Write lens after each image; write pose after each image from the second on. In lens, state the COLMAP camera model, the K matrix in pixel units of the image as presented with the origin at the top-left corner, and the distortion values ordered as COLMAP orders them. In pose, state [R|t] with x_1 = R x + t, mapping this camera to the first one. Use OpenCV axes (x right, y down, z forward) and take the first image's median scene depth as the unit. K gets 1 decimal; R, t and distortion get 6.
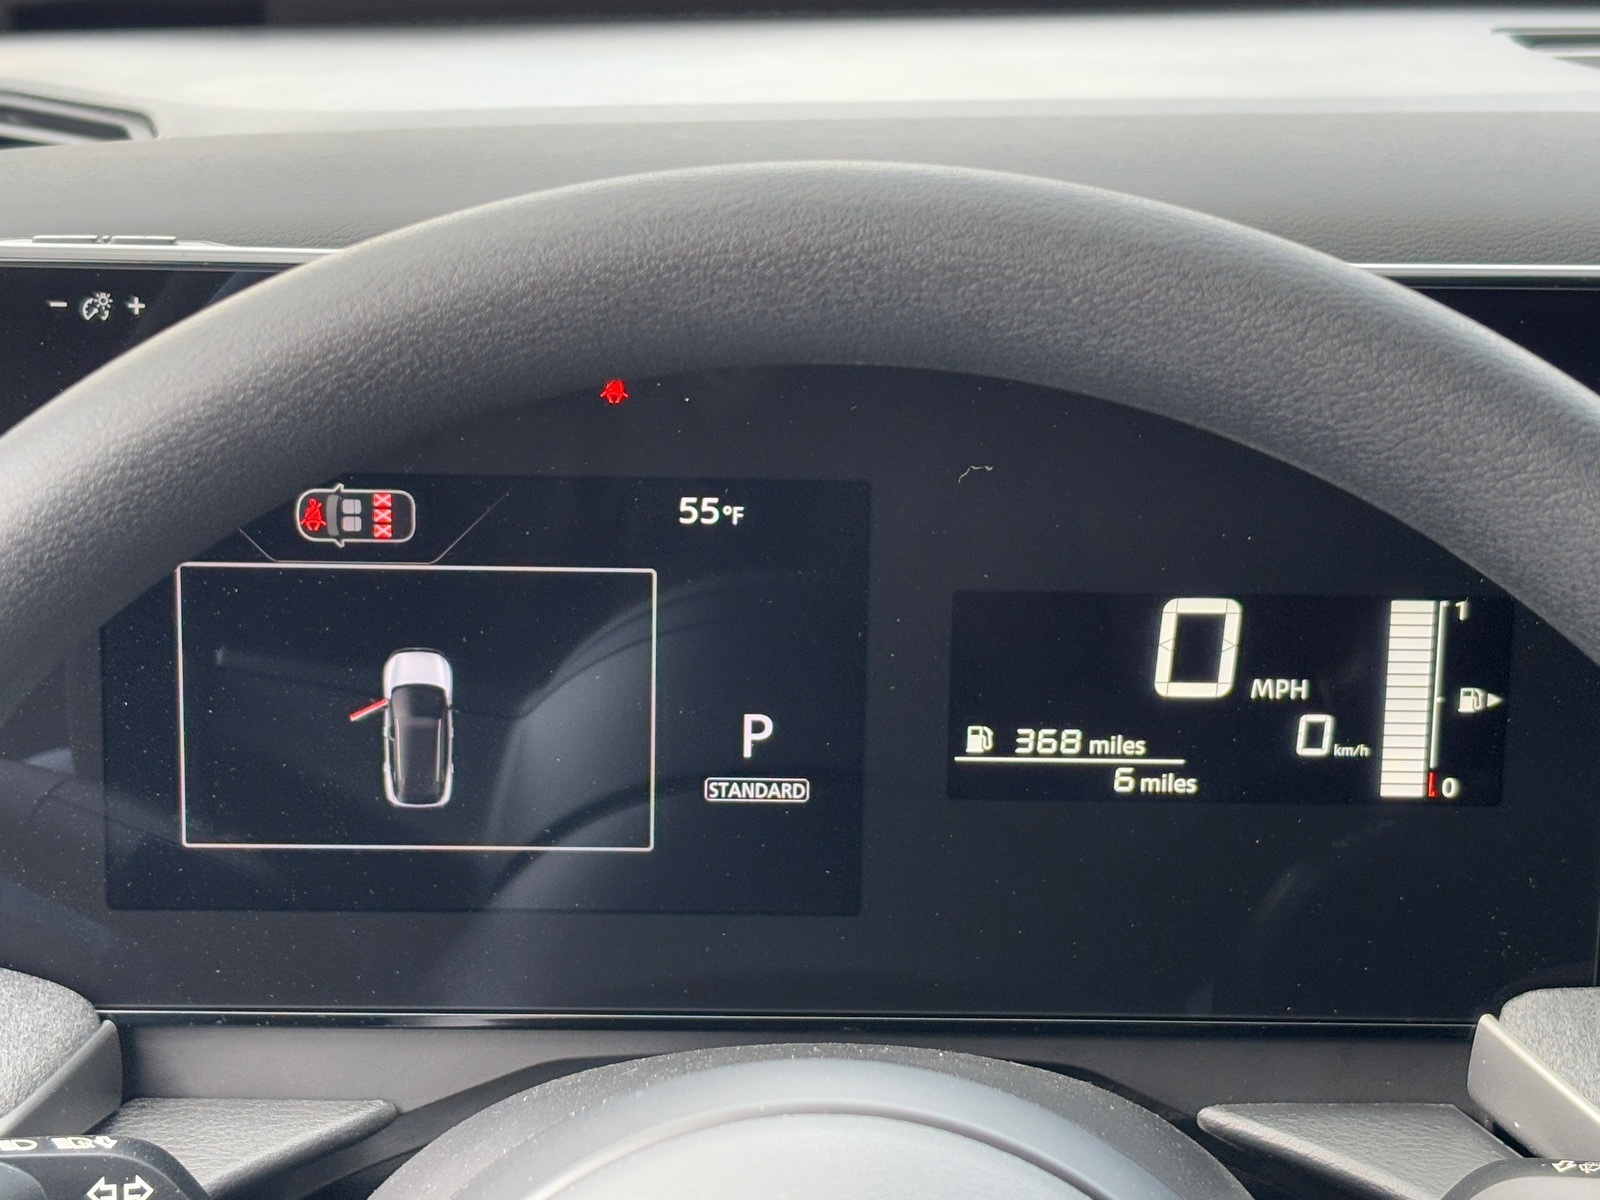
lens RADIAL K [[3176.0, 0, 756.1], [0, 3176.0, 539.9], [0, 0, 1]] dist [0.132302, 0.000000]
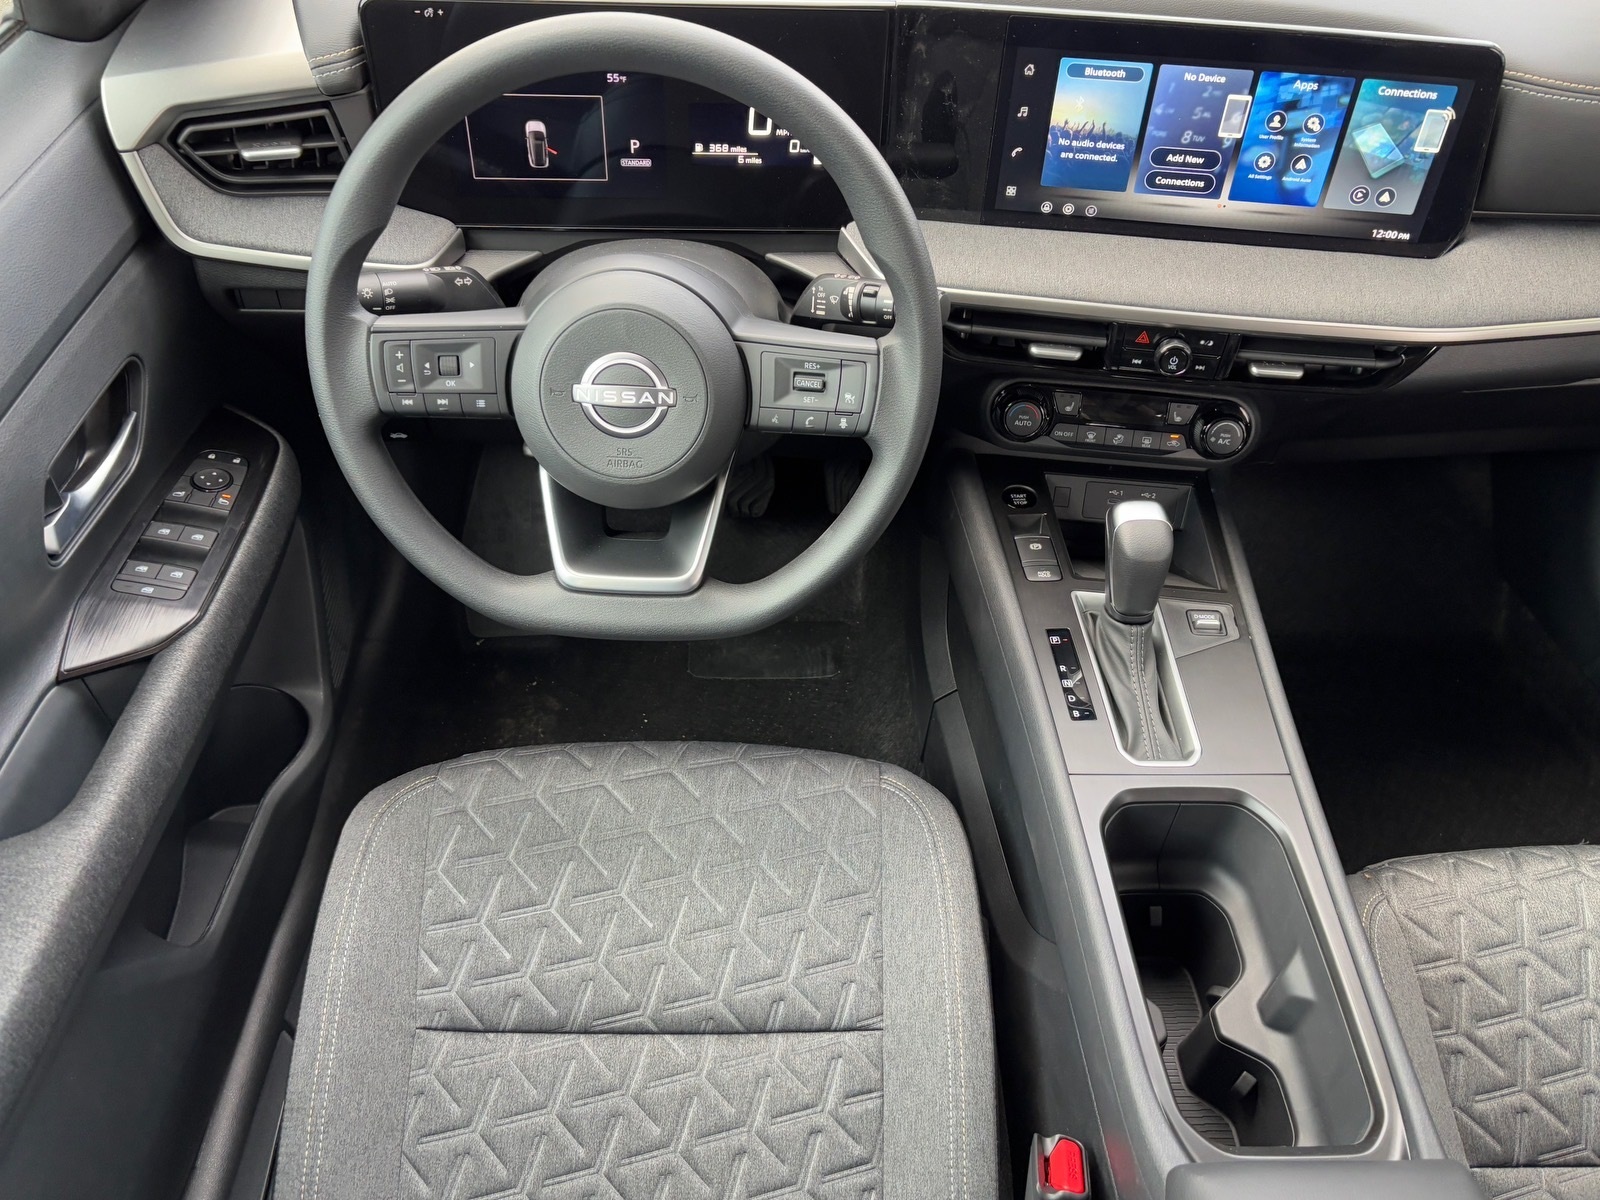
lens RADIAL K [[1257.1, 0, 792.6], [0, 1257.1, 615.0], [0, 0, 1]] dist [0.029699, -0.027418]
pose [[0.999838, -0.004190, 0.017525, 0.146538], [-0.004625, 0.880343, 0.474315, -0.142838], [-0.017415, -0.474319, 0.880181, -0.462329]]
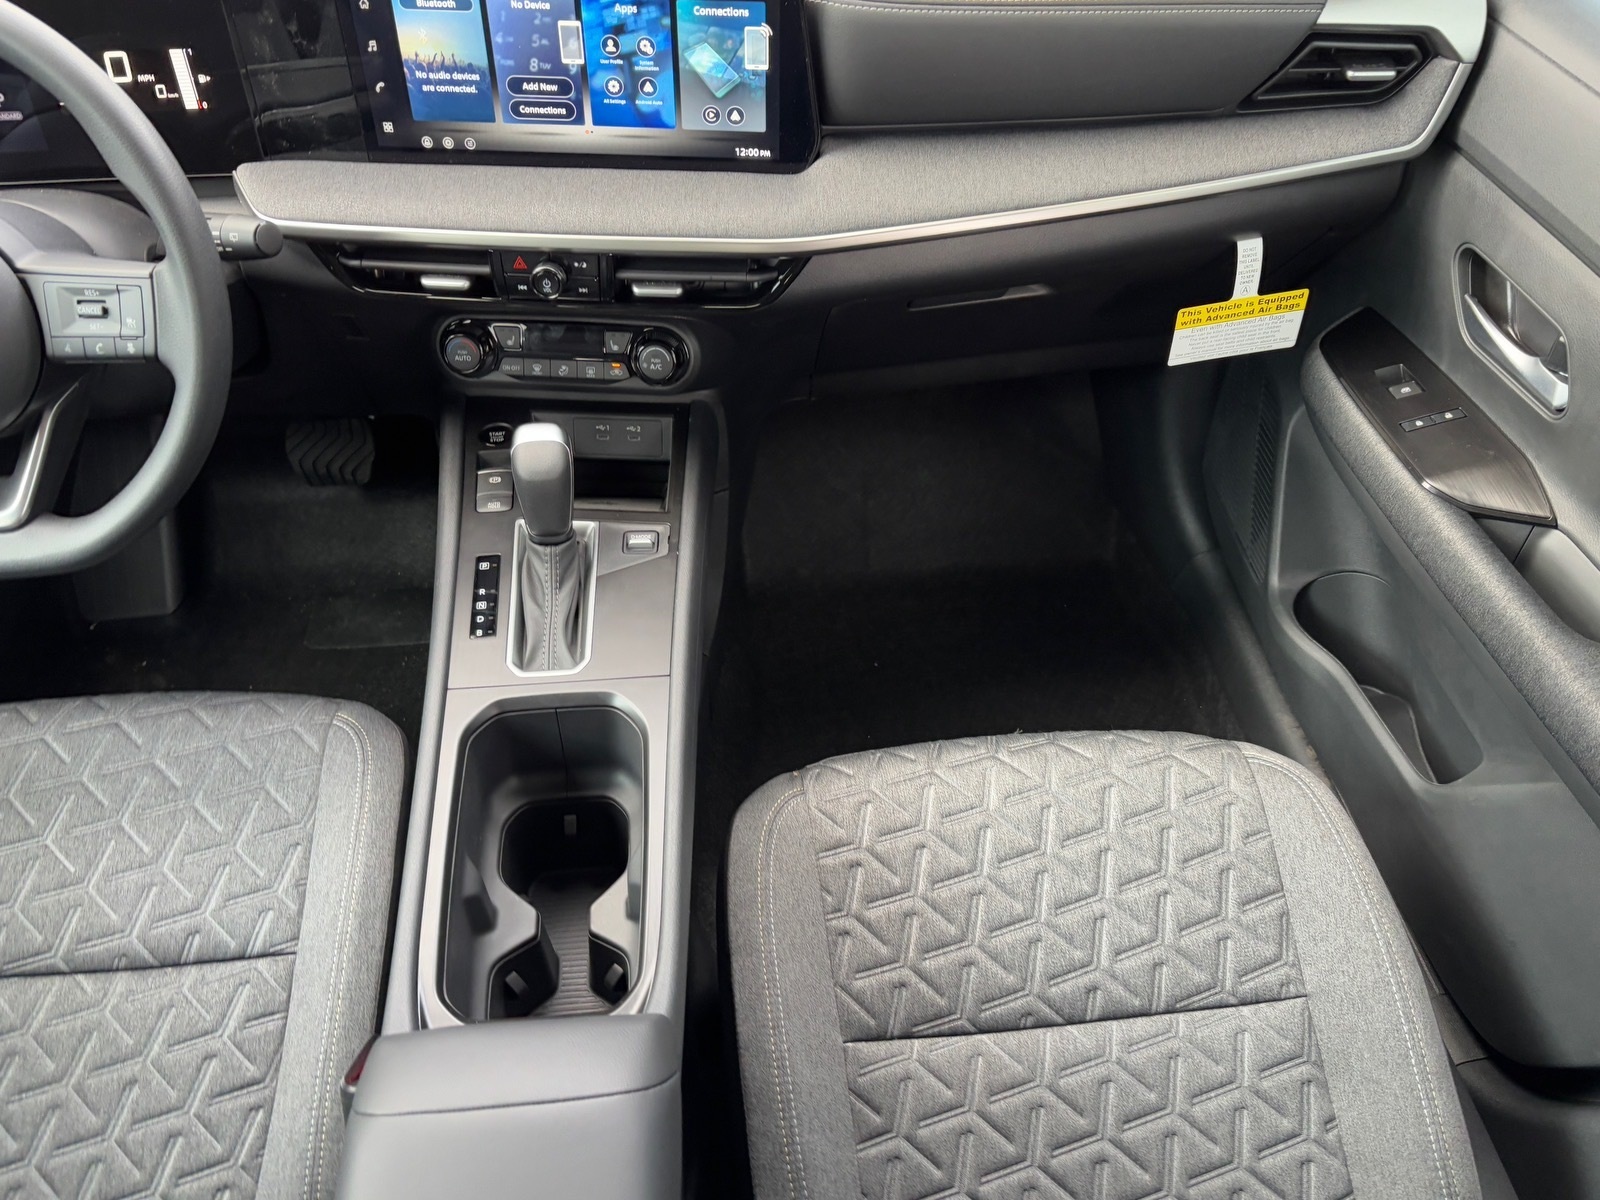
lens RADIAL K [[1257.1, 0, 794.9], [0, 1257.1, 612.8], [0, 0, 1]] dist [0.029699, -0.027418]
pose [[0.996719, -0.064009, 0.049545, 0.771644], [0.033540, 0.883672, 0.466904, -0.060802], [-0.073668, -0.463710, 0.882919, -0.567456]]
